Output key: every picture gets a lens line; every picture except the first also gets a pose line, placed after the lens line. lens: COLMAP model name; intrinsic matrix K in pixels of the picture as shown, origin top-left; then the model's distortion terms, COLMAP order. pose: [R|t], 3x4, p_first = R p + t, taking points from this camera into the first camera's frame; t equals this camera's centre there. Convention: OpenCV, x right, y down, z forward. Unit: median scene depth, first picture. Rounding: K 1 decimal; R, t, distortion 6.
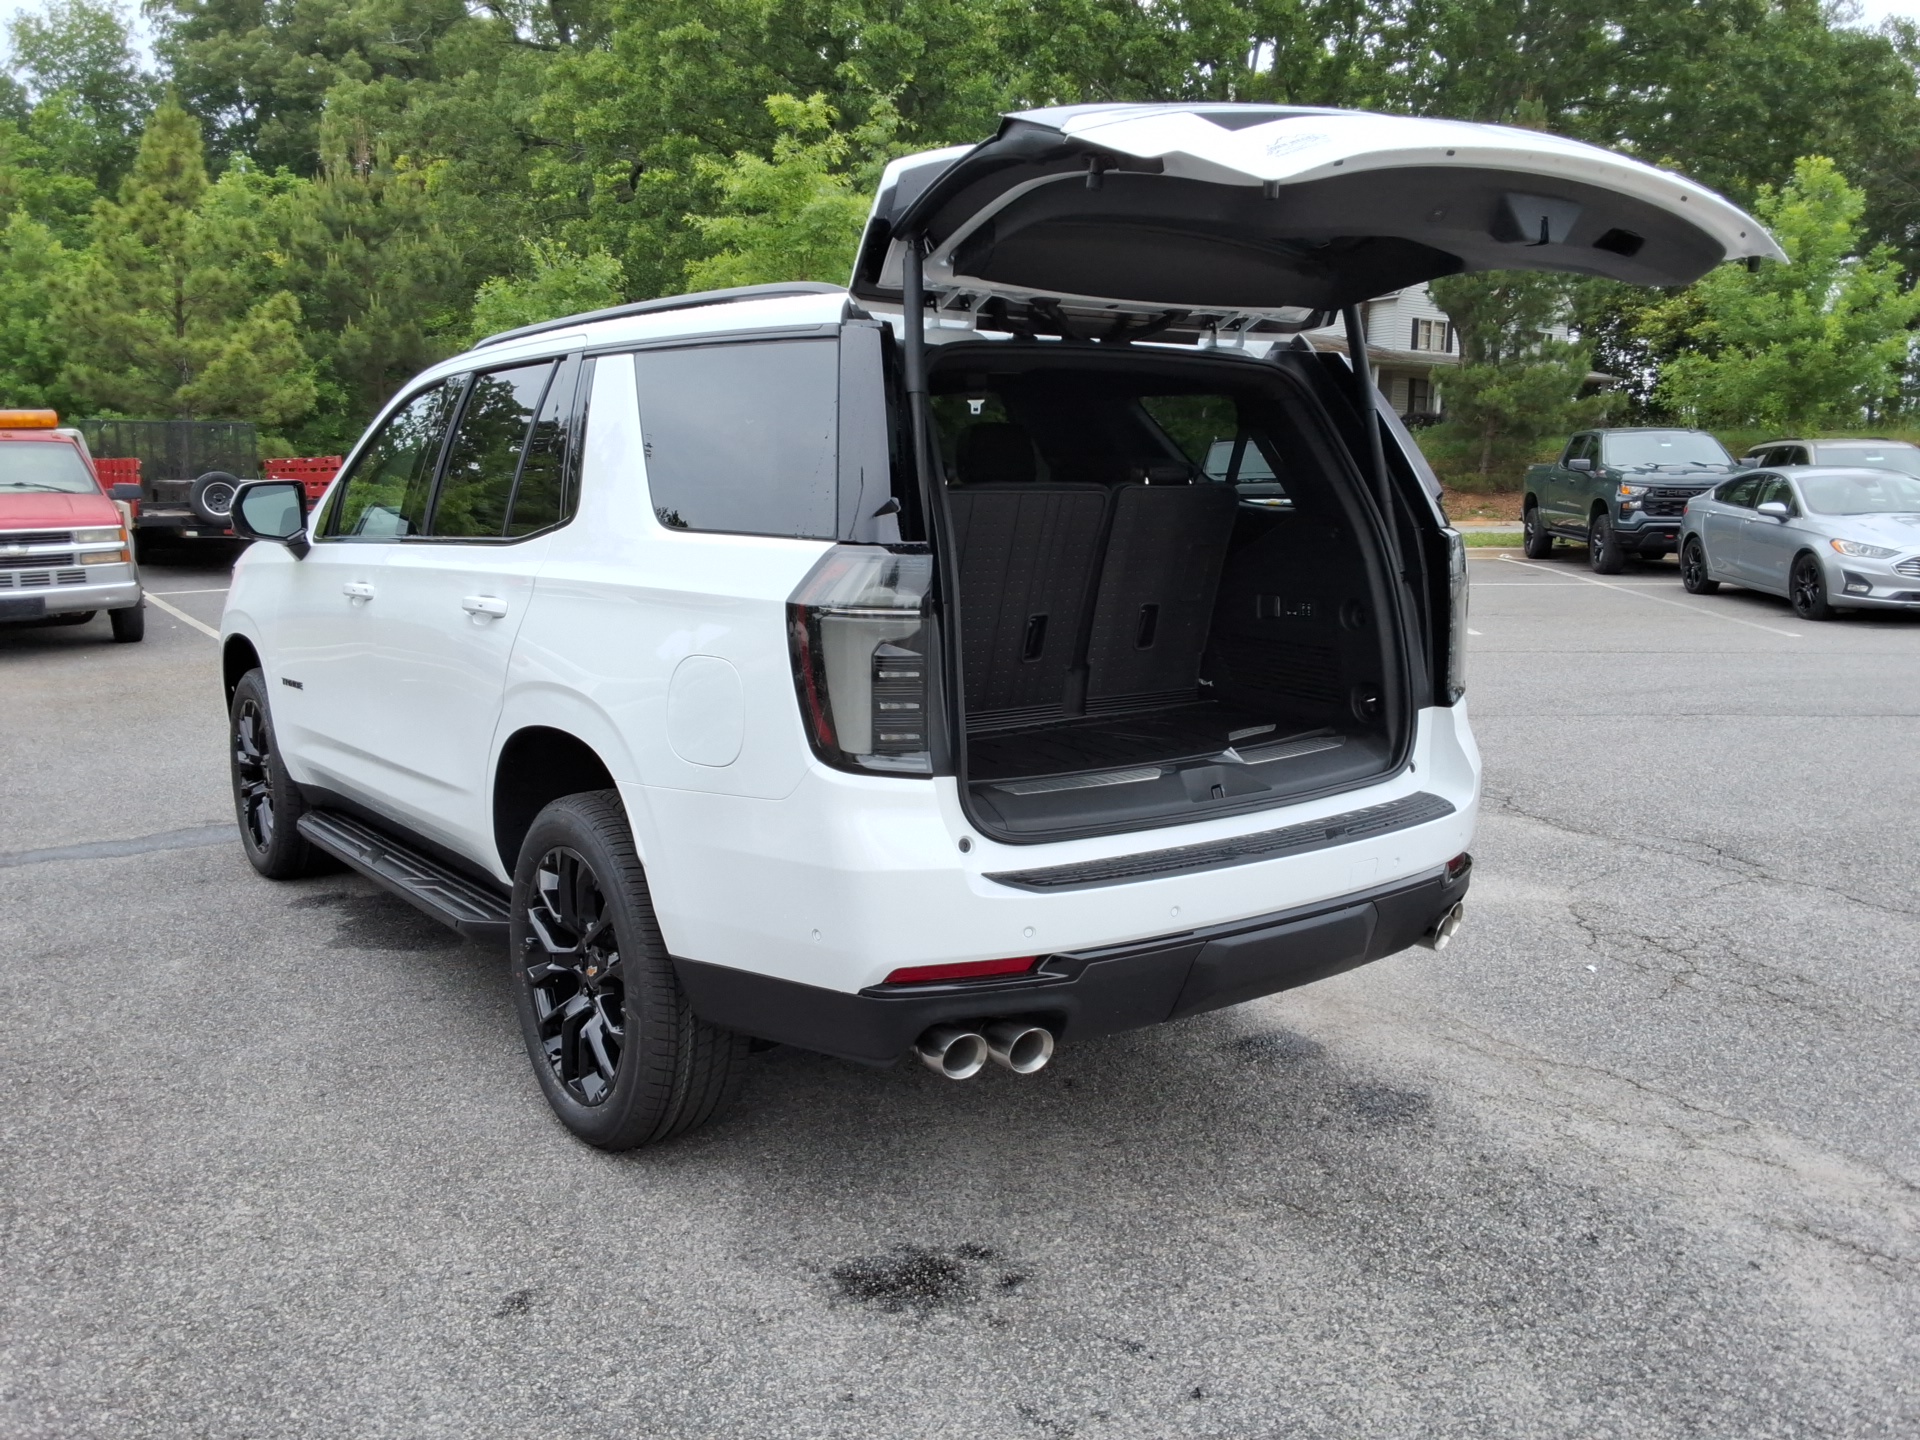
lens RADIAL K [[1550.2, 0, 984.7], [0, 1550.2, 708.3], [0, 0, 1]] dist [0.089334, -0.130367]
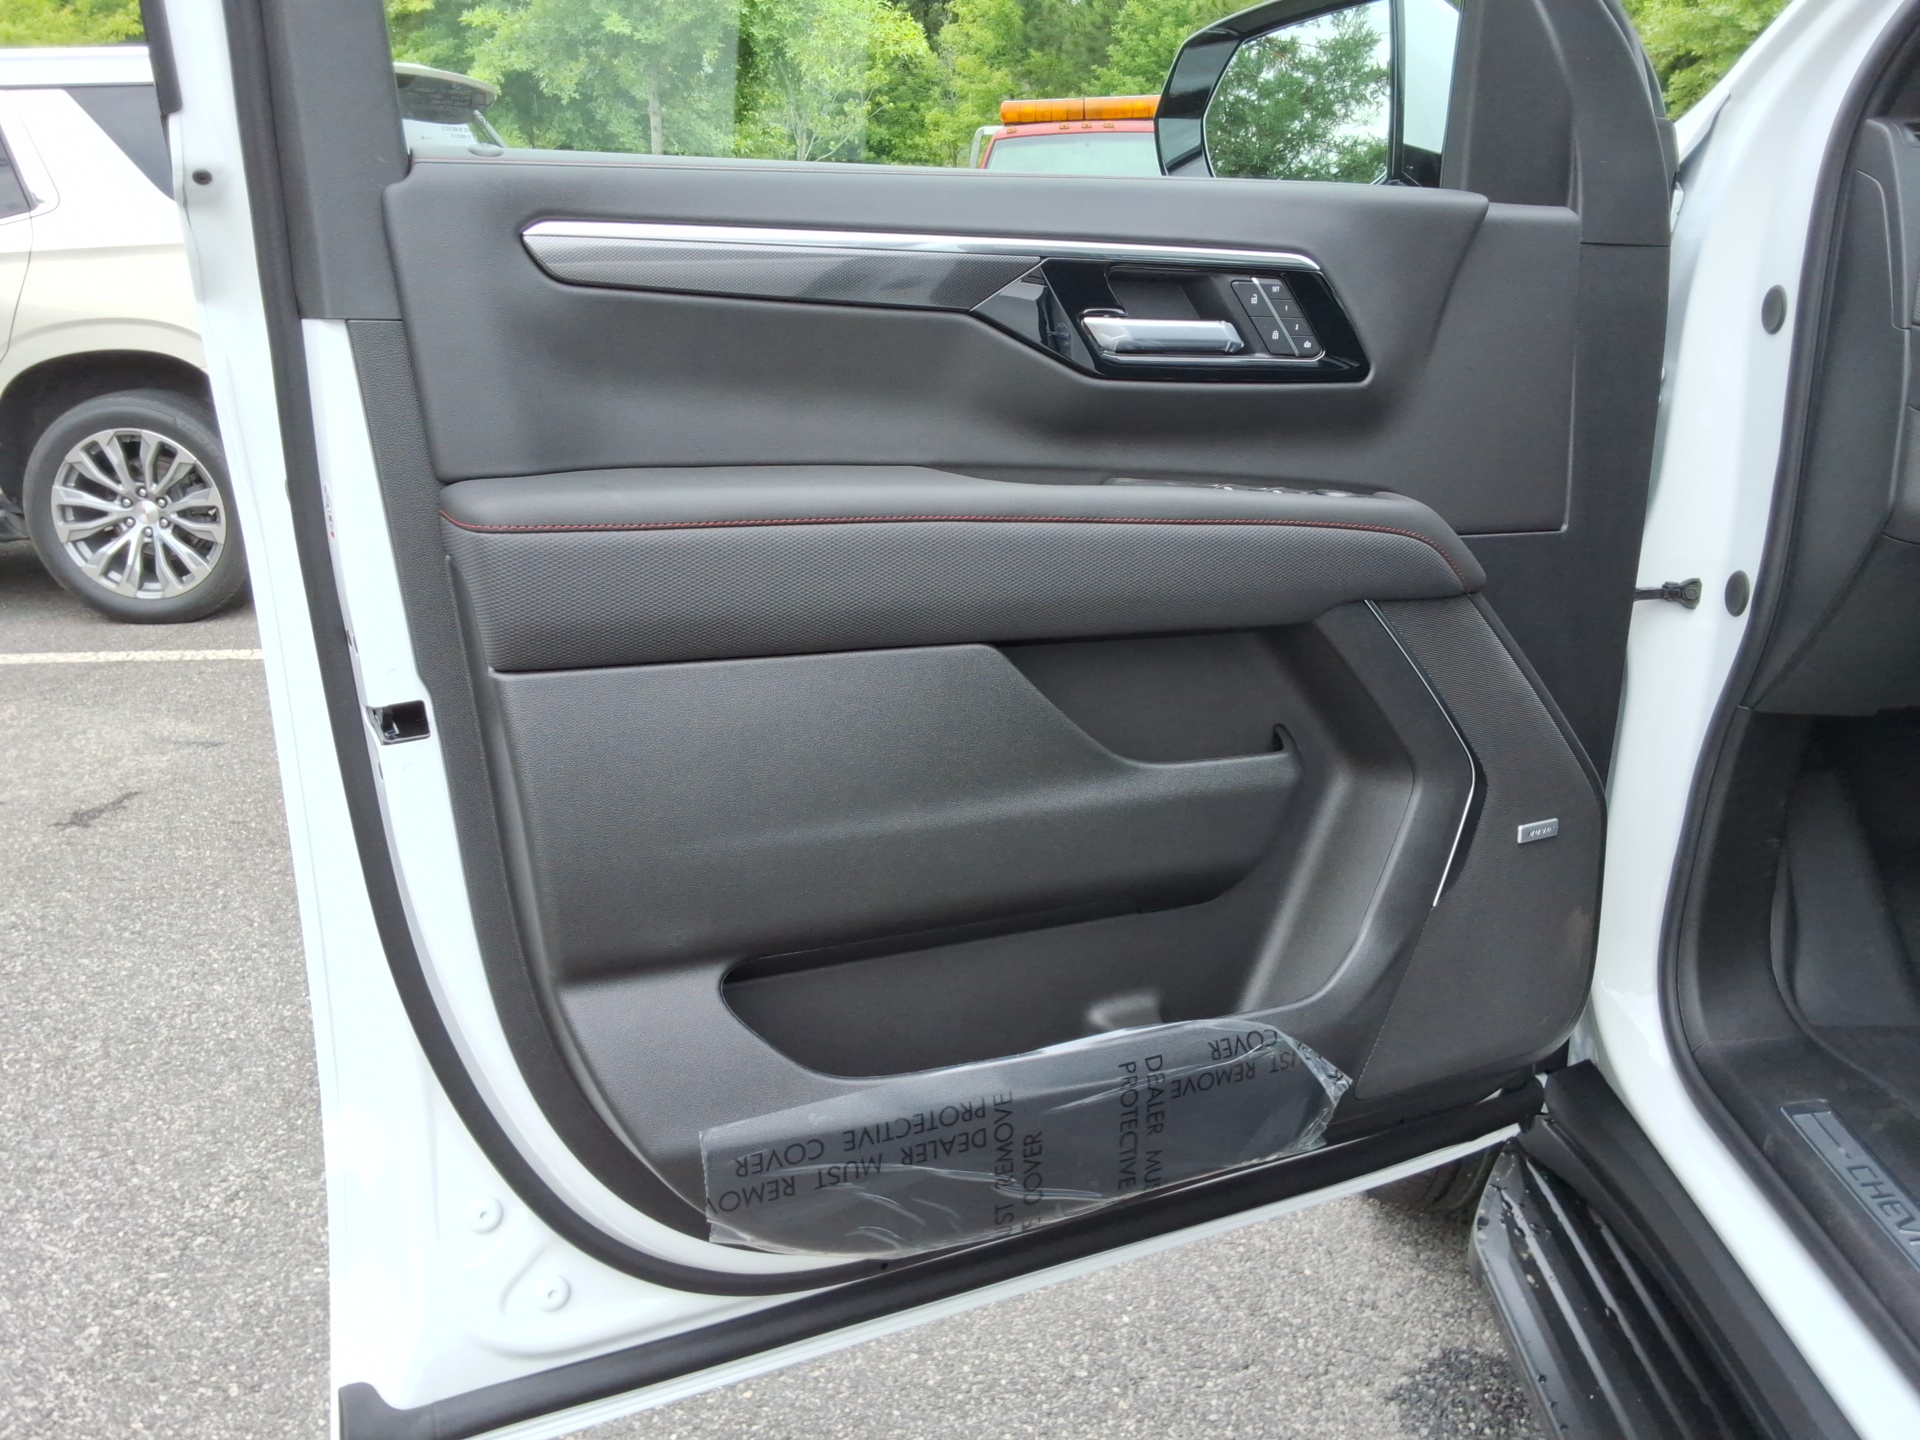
lens RADIAL K [[1550.2, 0, 979.0], [0, 1550.2, 691.2], [0, 0, 1]] dist [0.089334, -0.130367]
pose [[0.787744, 0.177471, -0.589884, -0.101740], [-0.083838, 0.979577, 0.182754, -0.020386], [0.610270, -0.094509, 0.786536, 0.207329]]
